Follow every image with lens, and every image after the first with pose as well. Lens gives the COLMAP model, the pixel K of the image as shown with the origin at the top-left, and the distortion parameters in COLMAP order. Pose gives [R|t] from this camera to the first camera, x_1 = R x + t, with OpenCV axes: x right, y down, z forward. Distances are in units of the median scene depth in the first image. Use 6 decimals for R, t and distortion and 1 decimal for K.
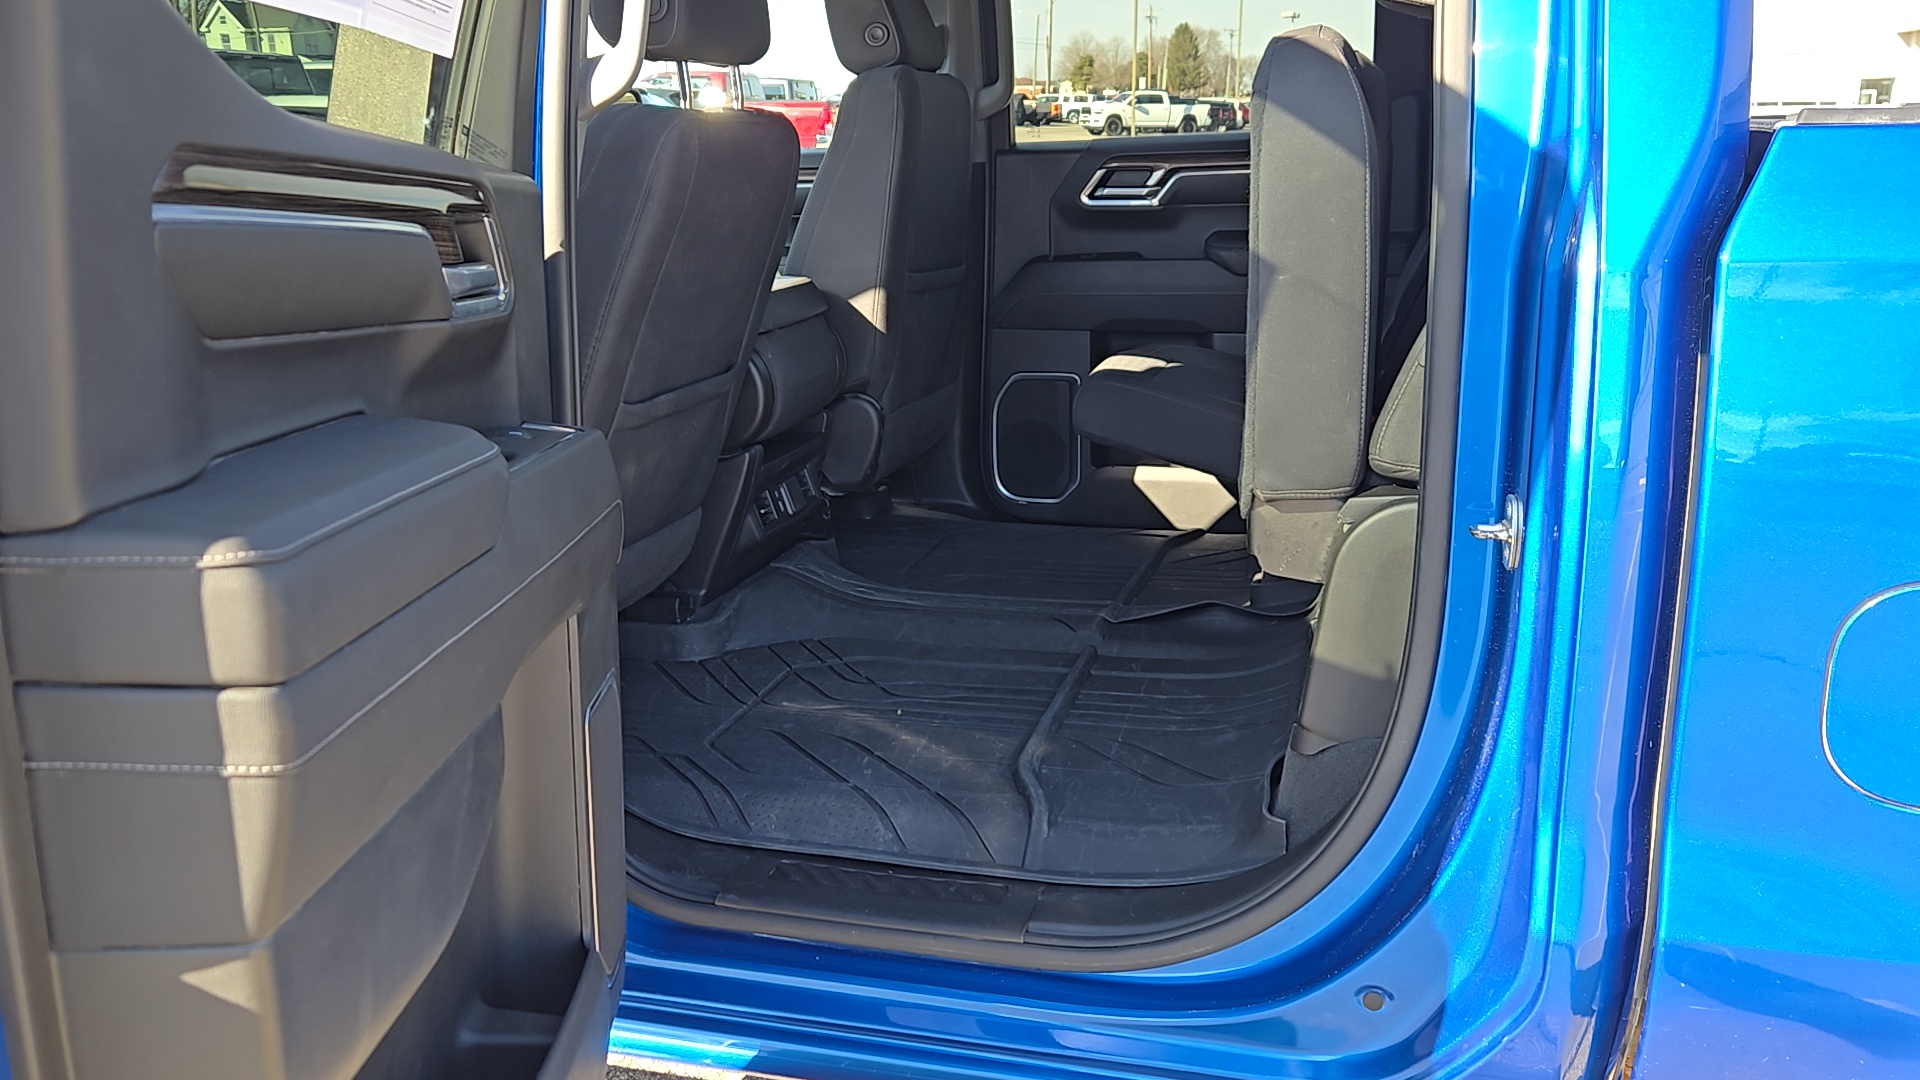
lens RADIAL K [[1590.7, 0, 956.8], [0, 1590.7, 527.9], [0, 0, 1]] dist [0.026081, -0.022176]
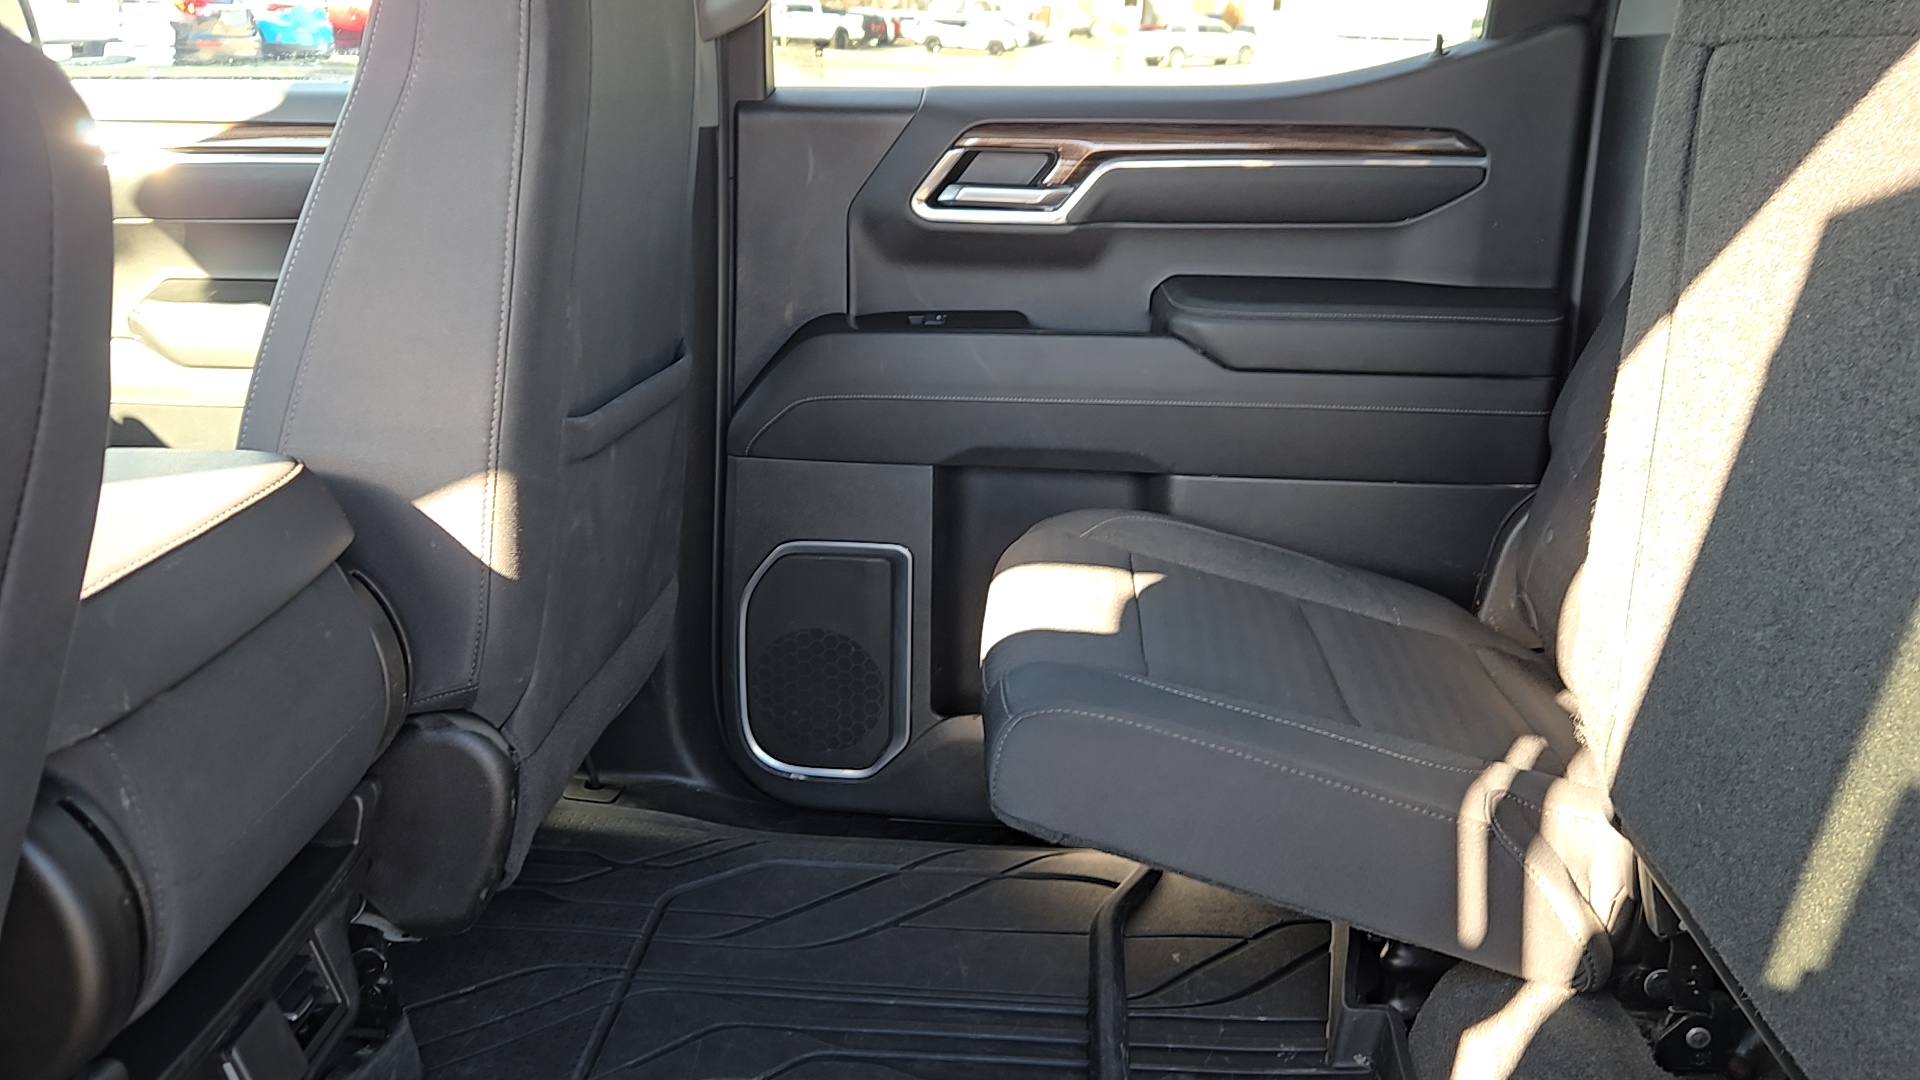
lens RADIAL K [[1590.7, 0, 962.9], [0, 1590.7, 541.1], [0, 0, 1]] dist [0.026081, -0.022176]
pose [[0.975946, -0.029788, 0.215967, -0.017819], [0.016759, 0.997941, 0.061913, -0.129766], [-0.217367, -0.056805, 0.974436, 0.491418]]
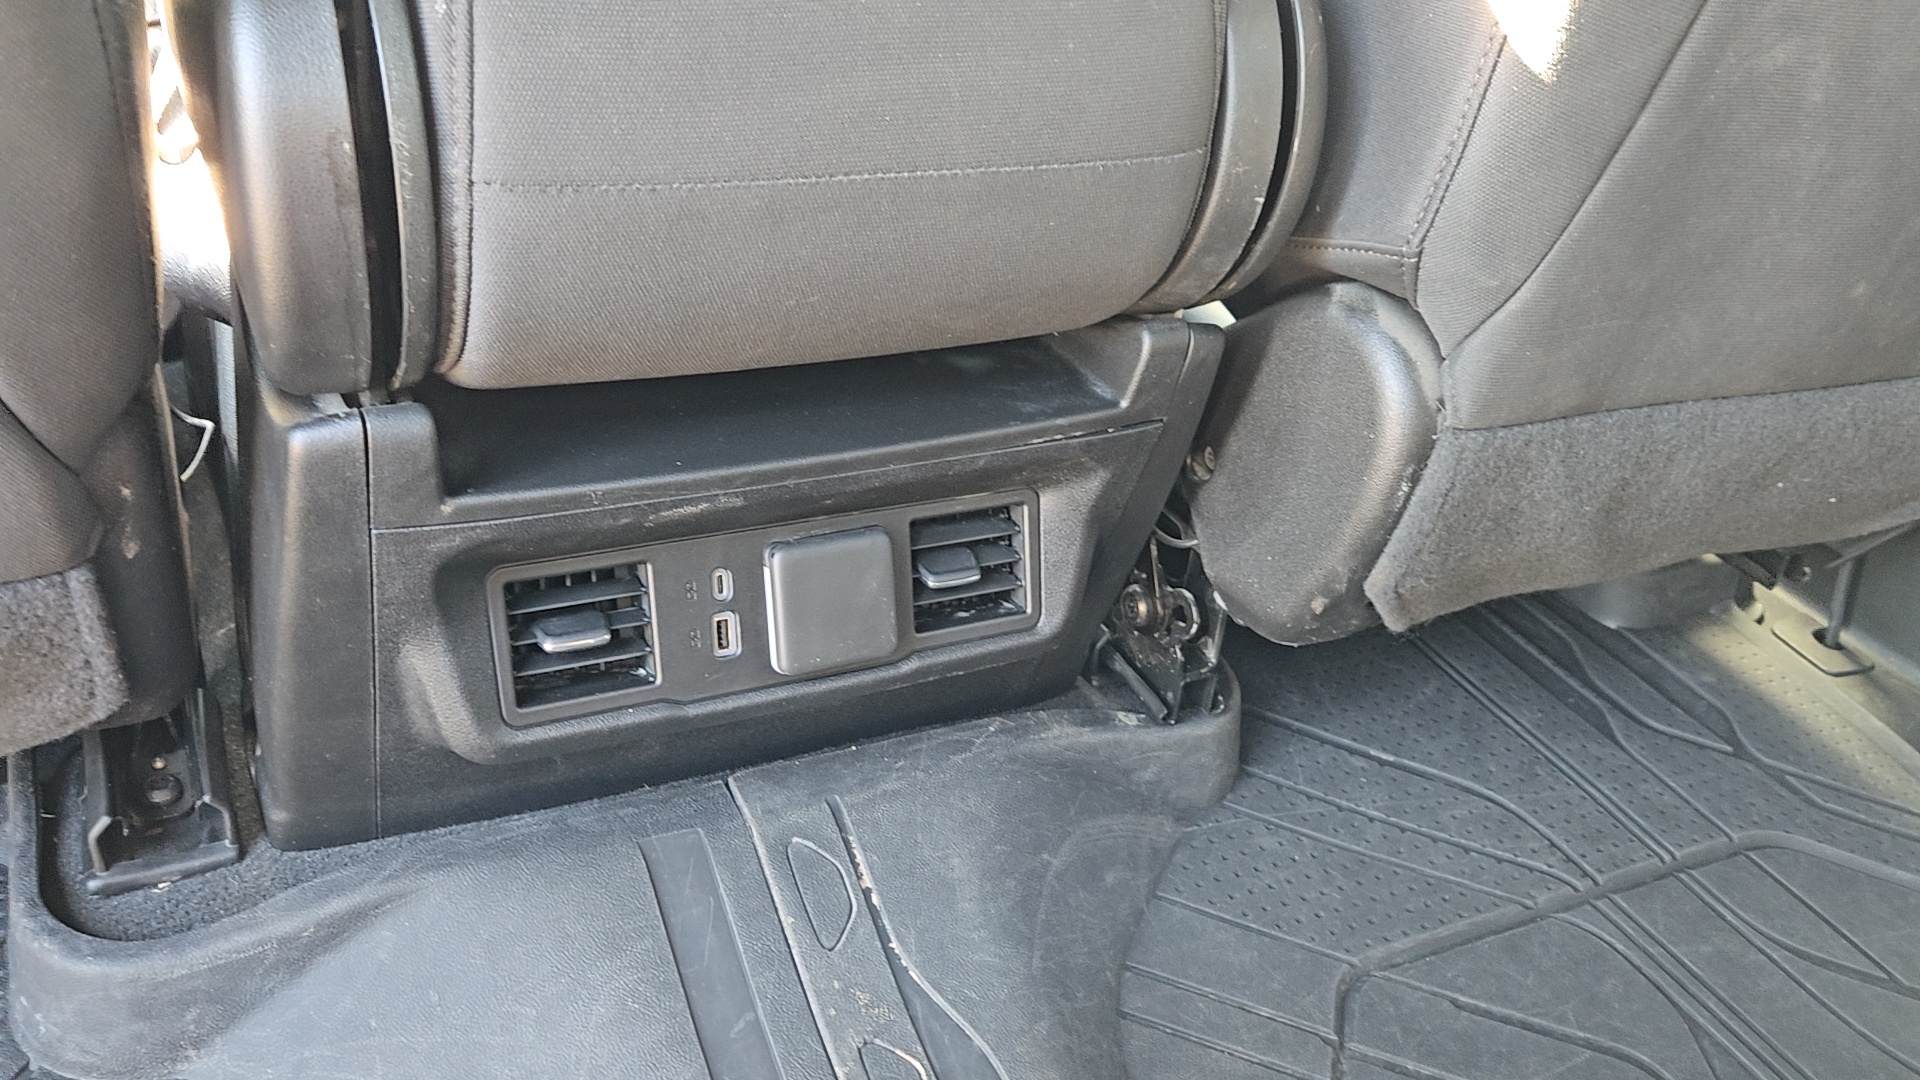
lens RADIAL K [[1590.7, 0, 962.7], [0, 1590.7, 542.0], [0, 0, 1]] dist [0.026081, -0.022176]
pose [[0.662235, 0.454086, -0.596029, 0.046662], [-0.291688, 0.888934, 0.353148, -0.100323], [0.690191, -0.060012, 0.721135, 0.671379]]
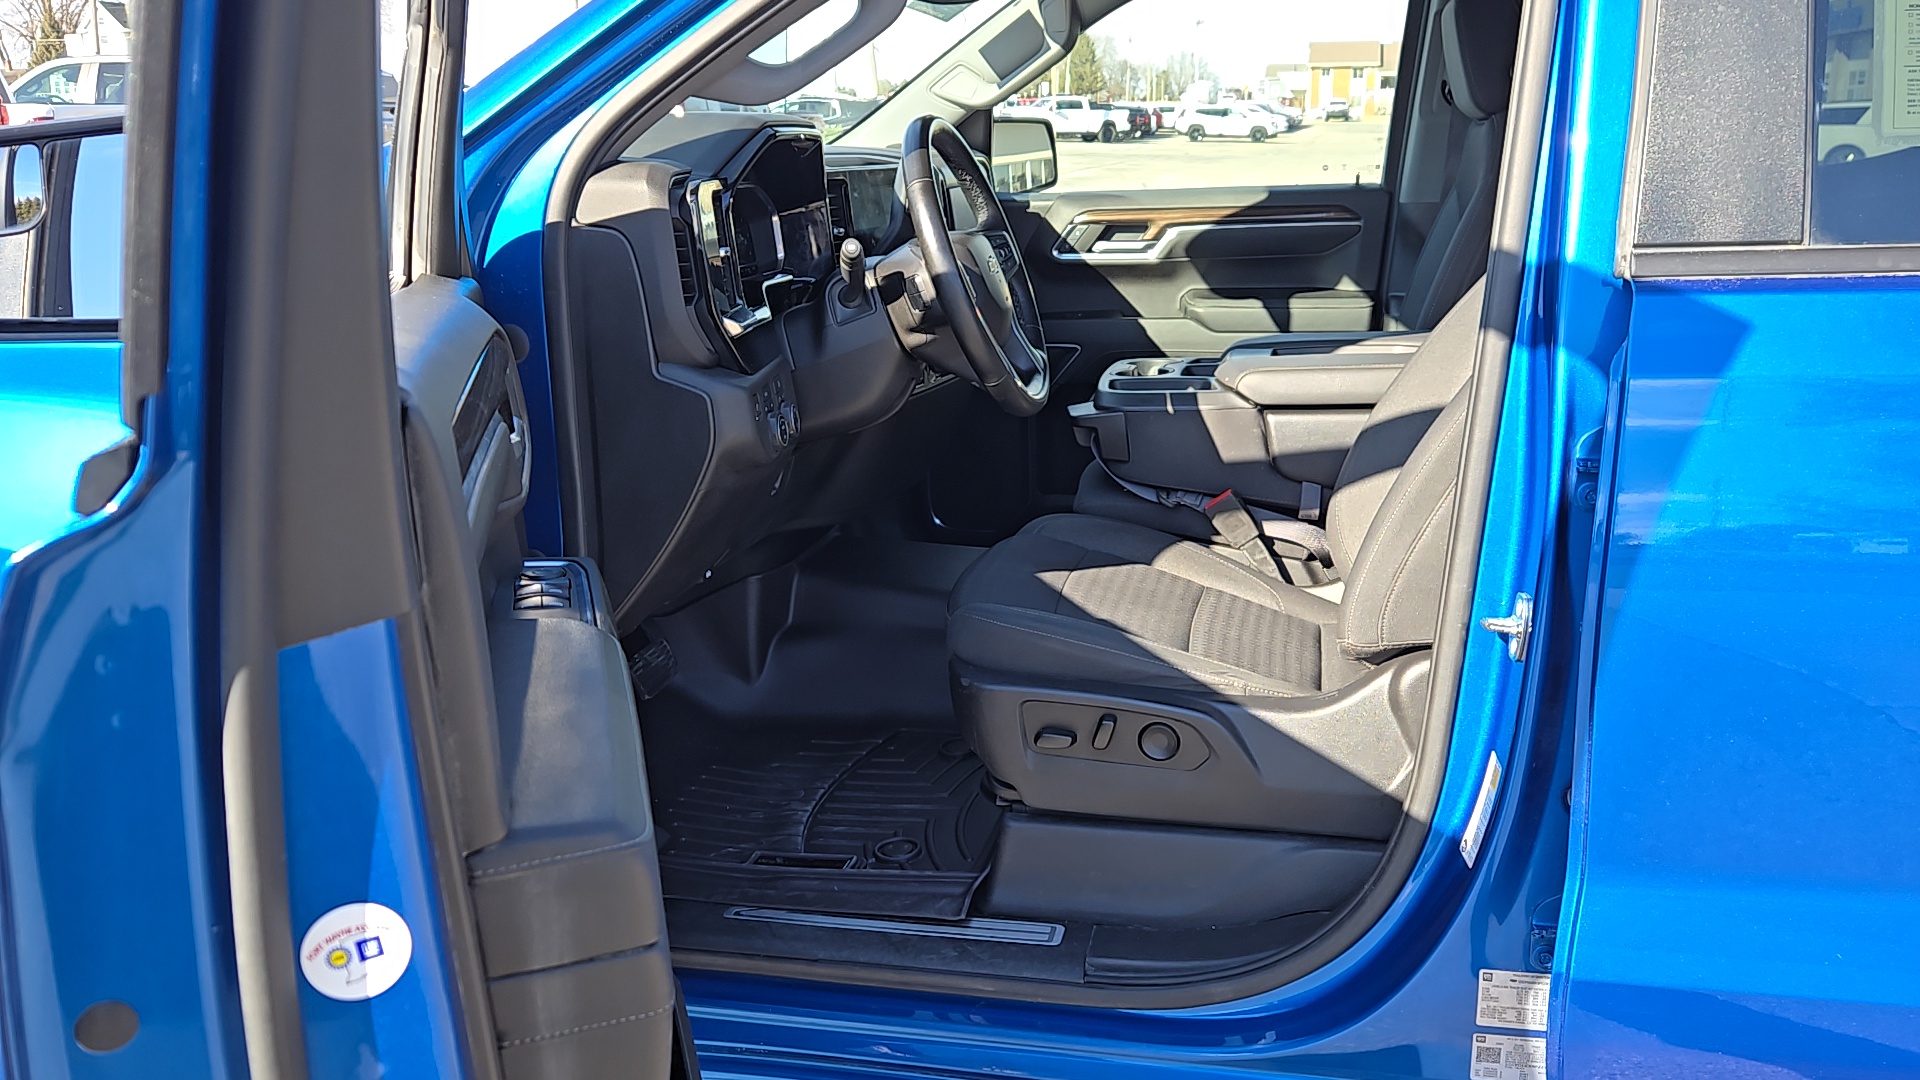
lens RADIAL K [[1590.7, 0, 961.0], [0, 1590.7, 530.9], [0, 0, 1]] dist [0.026081, -0.022176]
pose [[0.997775, -0.016657, 0.064557, -0.371297], [0.016699, 0.999861, -0.000106, -0.036628], [-0.064546, 0.001184, 0.997914, 0.067588]]
